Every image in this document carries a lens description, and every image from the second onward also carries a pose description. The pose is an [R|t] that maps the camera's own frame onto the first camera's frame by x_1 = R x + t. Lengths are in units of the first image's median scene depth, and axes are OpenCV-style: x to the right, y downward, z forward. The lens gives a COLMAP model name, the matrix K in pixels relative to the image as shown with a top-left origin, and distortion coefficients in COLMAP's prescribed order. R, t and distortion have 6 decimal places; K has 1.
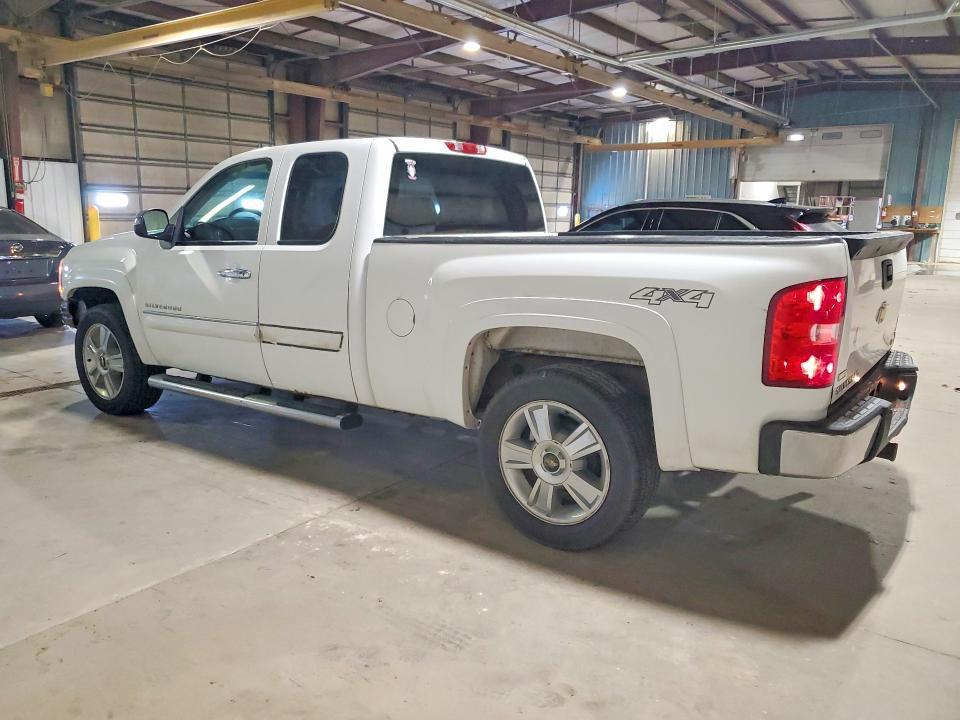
lens RADIAL K [[740.0, 0, 480.0], [0, 740.0, 360.0], [0, 0, 1]] dist [0.008848, 0.006919]
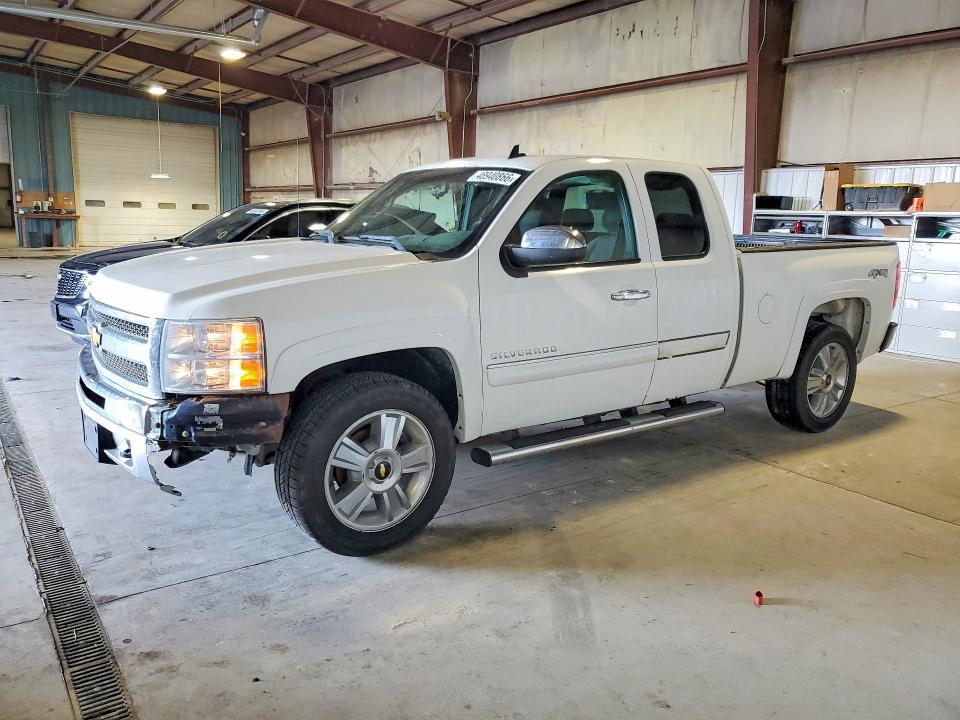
lens RADIAL K [[740.0, 0, 480.0], [0, 740.0, 360.0], [0, 0, 1]] dist [0.008848, 0.006919]
pose [[0.314012, -0.182371, 0.931739, -1.298888], [0.158168, 0.977712, 0.138064, -0.198996], [-0.936151, 0.104018, 0.335858, 0.895280]]
